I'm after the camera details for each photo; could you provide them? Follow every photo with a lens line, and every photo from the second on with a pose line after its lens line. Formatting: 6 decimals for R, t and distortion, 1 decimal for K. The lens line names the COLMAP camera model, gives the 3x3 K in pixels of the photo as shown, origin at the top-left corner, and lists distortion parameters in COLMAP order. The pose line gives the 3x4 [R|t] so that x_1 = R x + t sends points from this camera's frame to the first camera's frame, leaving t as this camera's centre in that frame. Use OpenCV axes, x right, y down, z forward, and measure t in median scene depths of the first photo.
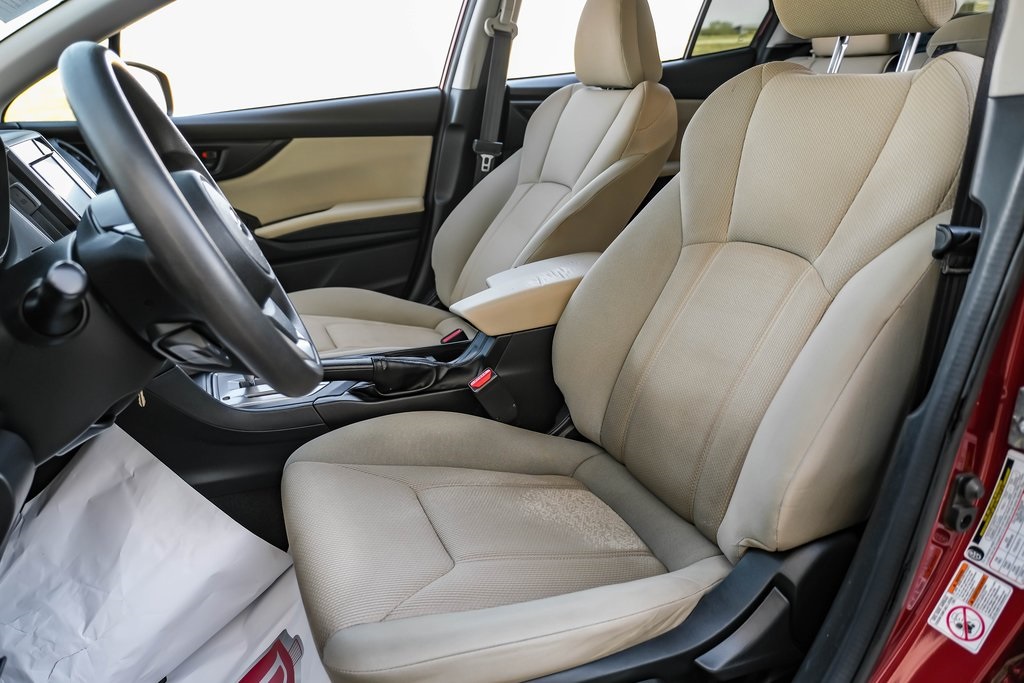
lens RADIAL K [[683.9, 0, 508.1], [0, 683.9, 329.2], [0, 0, 1]] dist [-0.023921, -0.003225]
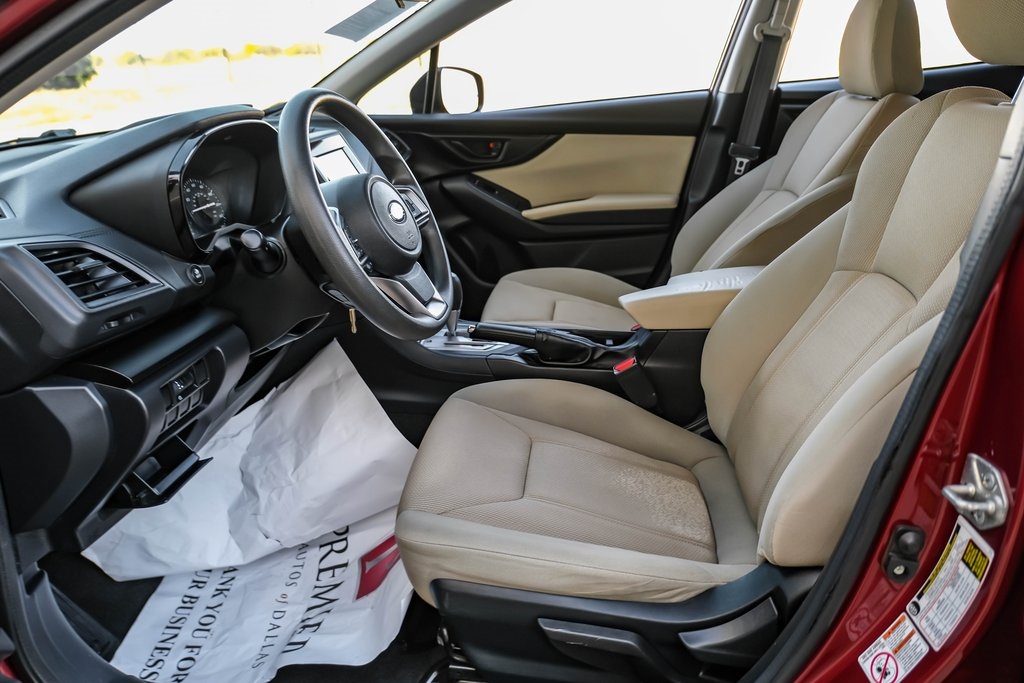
lens RADIAL K [[683.9, 0, 508.1], [0, 683.9, 329.2], [0, 0, 1]] dist [-0.023921, -0.003225]
pose [[0.879195, 0.167508, -0.446047, 0.271853], [-0.157068, 0.985728, 0.060585, -0.021931], [0.449829, 0.016794, 0.892957, -0.090047]]
